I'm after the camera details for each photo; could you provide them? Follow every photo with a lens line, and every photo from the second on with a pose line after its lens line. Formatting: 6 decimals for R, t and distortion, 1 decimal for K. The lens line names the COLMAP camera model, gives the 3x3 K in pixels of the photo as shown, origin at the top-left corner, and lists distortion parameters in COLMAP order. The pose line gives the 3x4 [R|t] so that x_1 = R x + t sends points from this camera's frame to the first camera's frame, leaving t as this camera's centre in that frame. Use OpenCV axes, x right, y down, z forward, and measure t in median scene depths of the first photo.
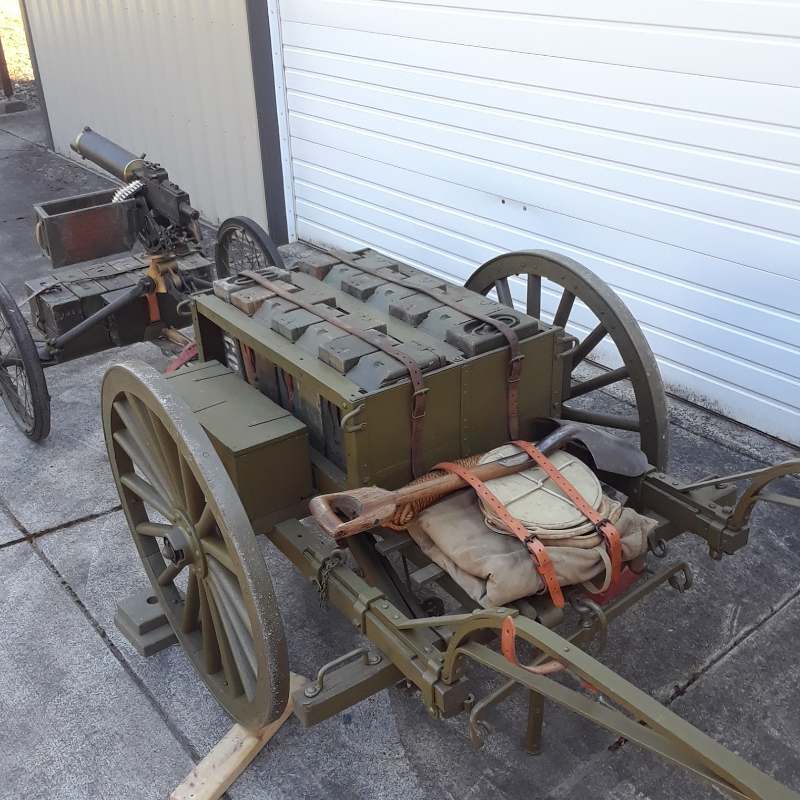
lens RADIAL K [[963.1, 0, 400.0], [0, 963.1, 400.0], [0, 0, 1]] dist [-0.005573, 0.152851]
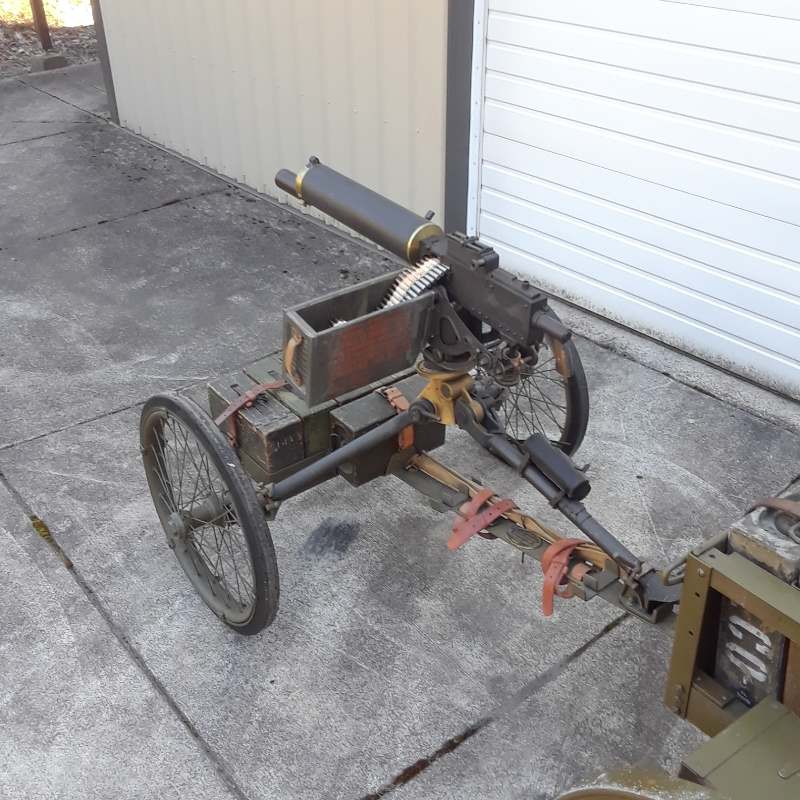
lens RADIAL K [[963.1, 0, 400.0], [0, 963.1, 400.0], [0, 0, 1]] dist [-0.005573, 0.152851]
pose [[0.999880, 0.005320, 0.014522, -0.290373], [-0.006200, 0.998105, 0.061215, -0.168461], [-0.014168, -0.061298, 0.998019, 0.359066]]
